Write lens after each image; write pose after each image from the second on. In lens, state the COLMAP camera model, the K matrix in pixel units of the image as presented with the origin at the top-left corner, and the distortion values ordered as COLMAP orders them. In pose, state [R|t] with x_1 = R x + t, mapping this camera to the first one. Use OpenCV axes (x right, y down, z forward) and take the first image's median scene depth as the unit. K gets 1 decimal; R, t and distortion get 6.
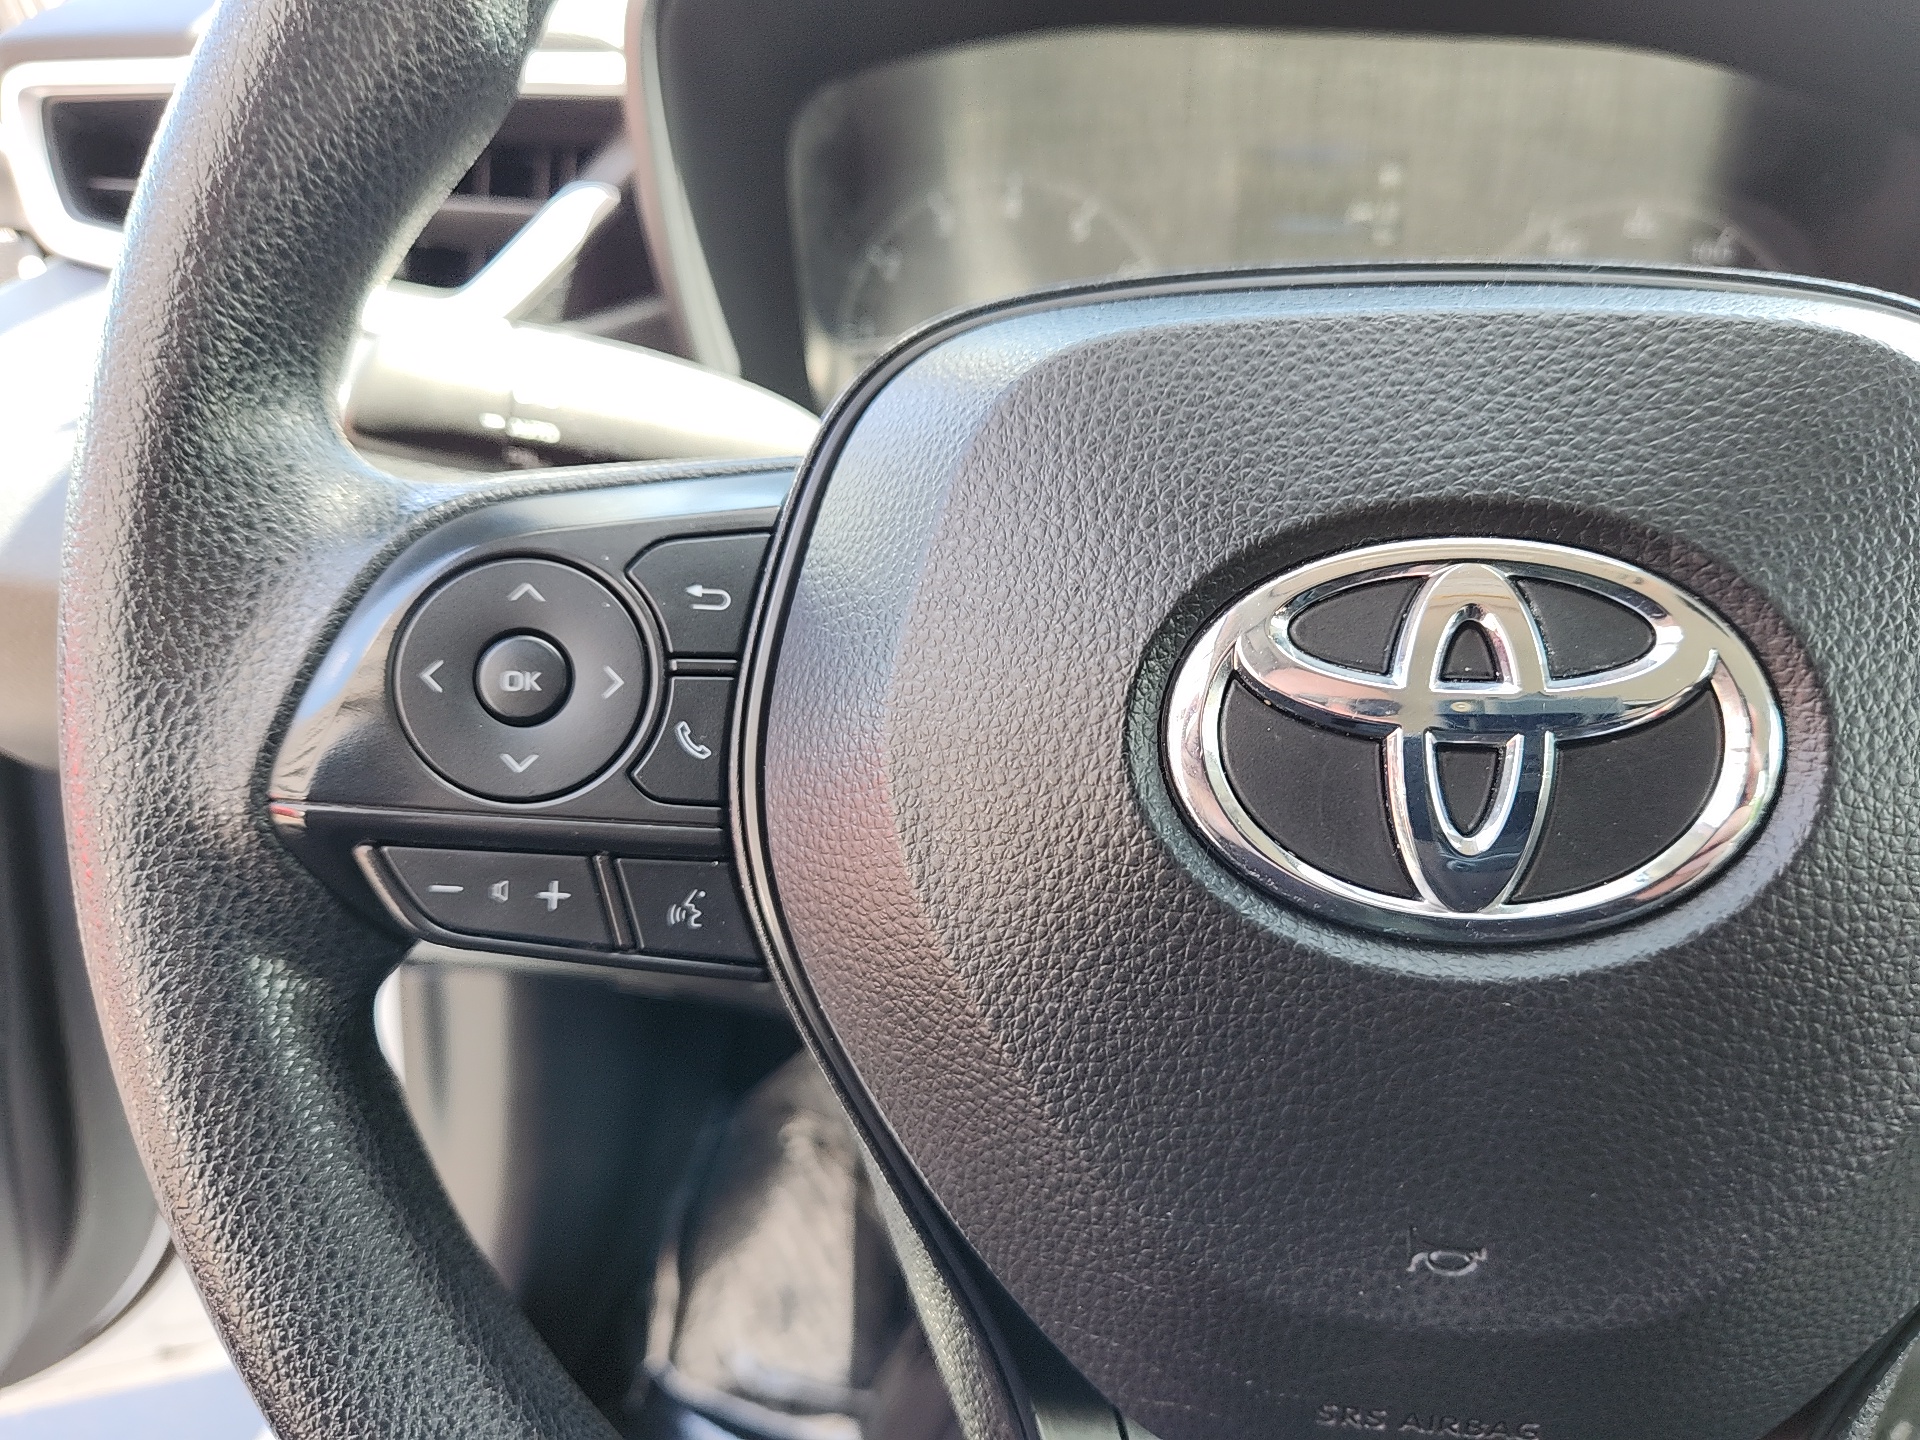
lens RADIAL K [[1478.2, 0, 959.0], [0, 1478.2, 713.2], [0, 0, 1]] dist [0.050409, -0.047979]
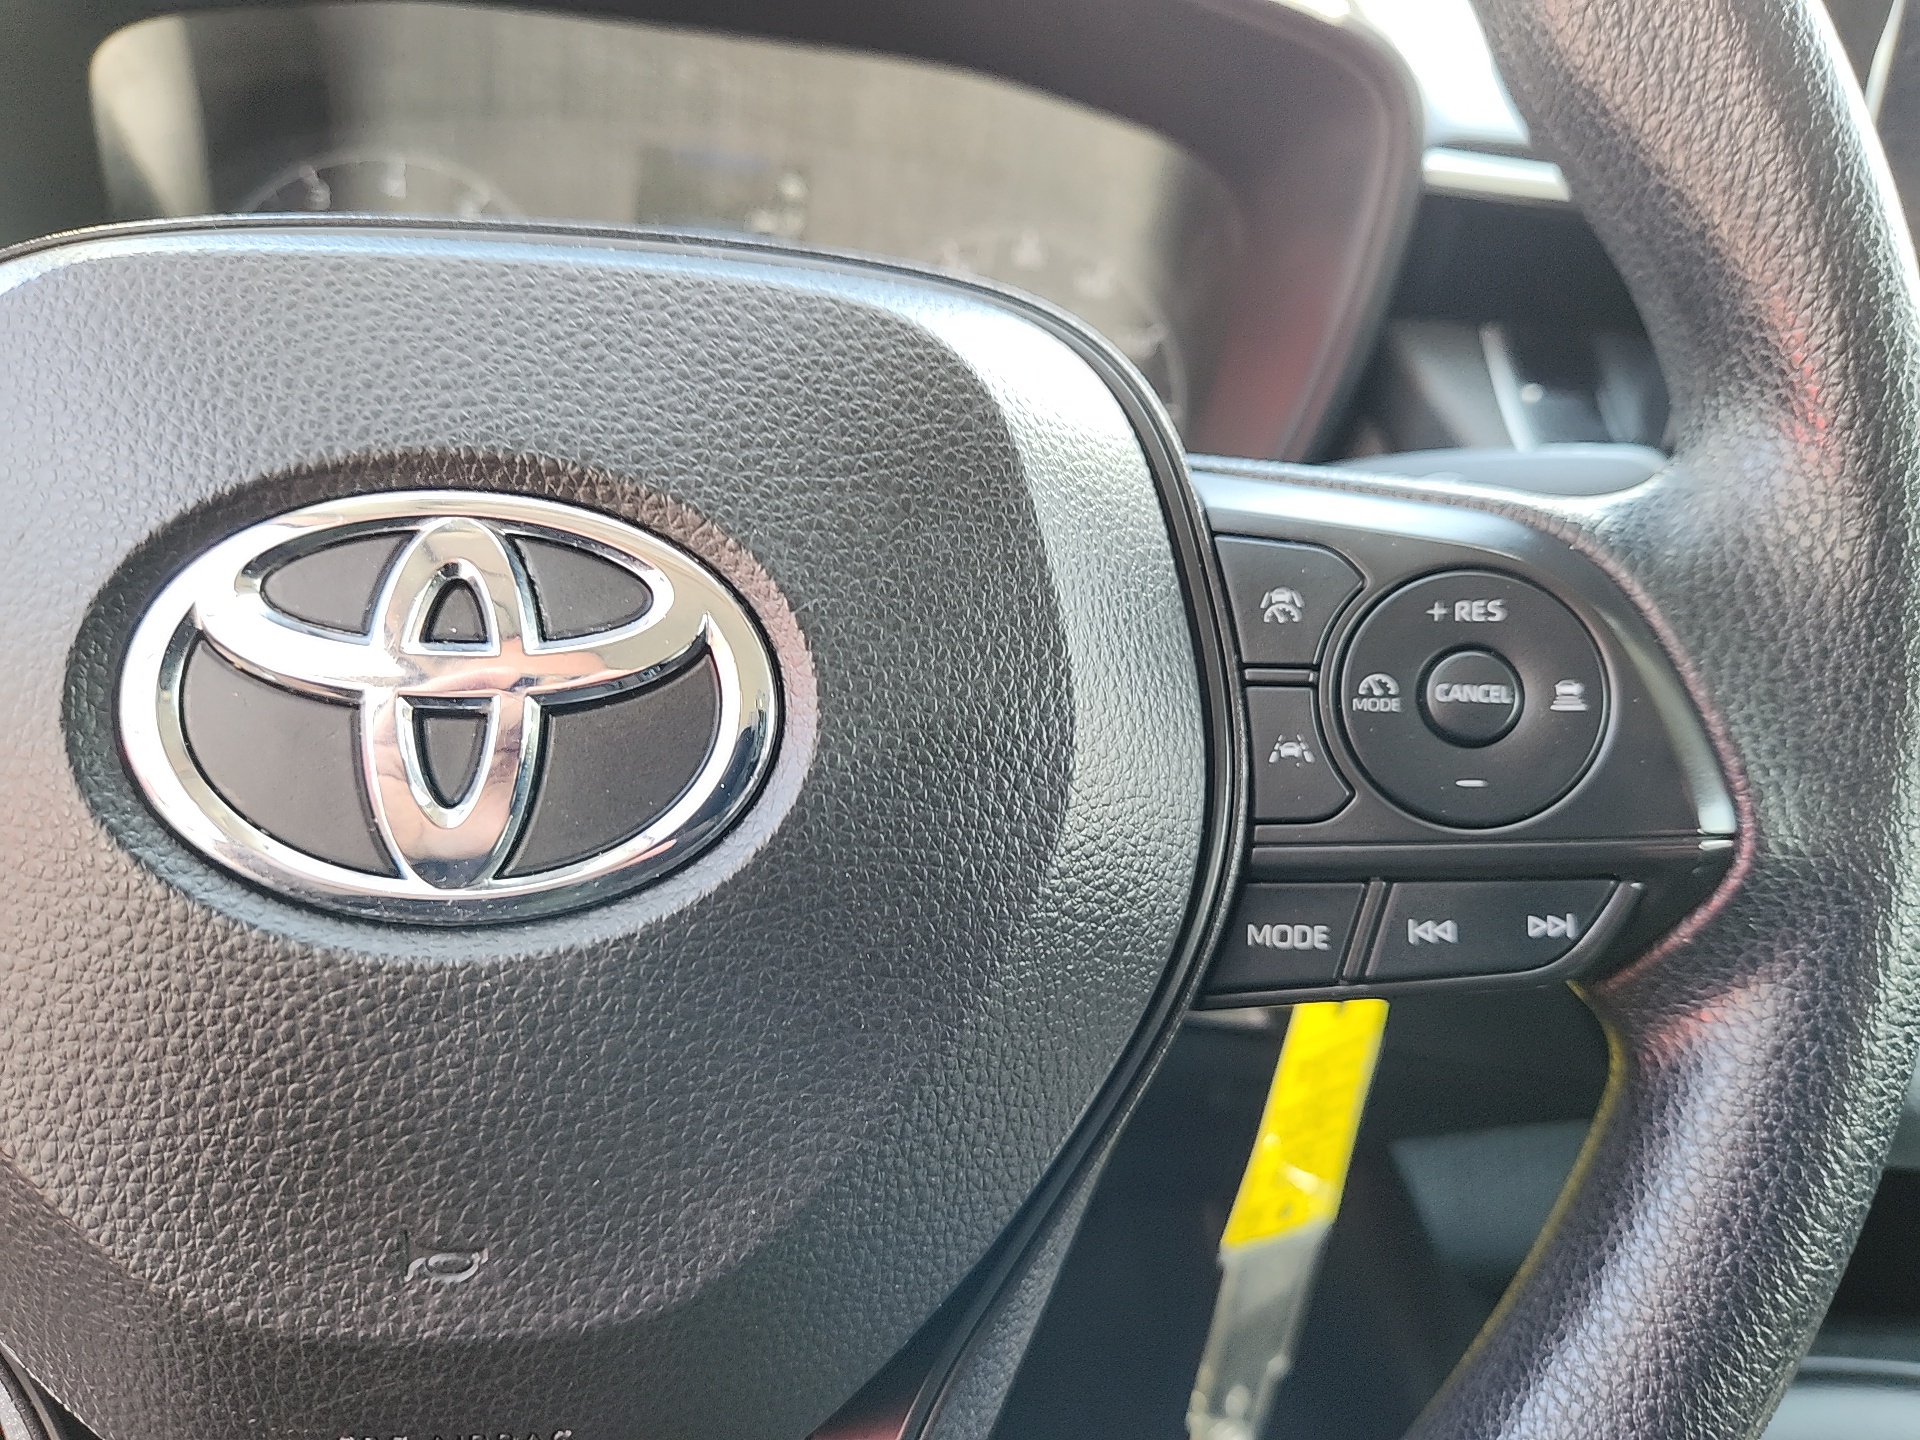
lens RADIAL K [[1478.2, 0, 958.3], [0, 1478.2, 721.1], [0, 0, 1]] dist [0.050409, -0.047979]
pose [[0.978030, -0.002650, 0.208447, 0.447103], [0.007202, 0.999752, -0.021083, 0.048990], [-0.208339, 0.022121, 0.977807, 0.013418]]
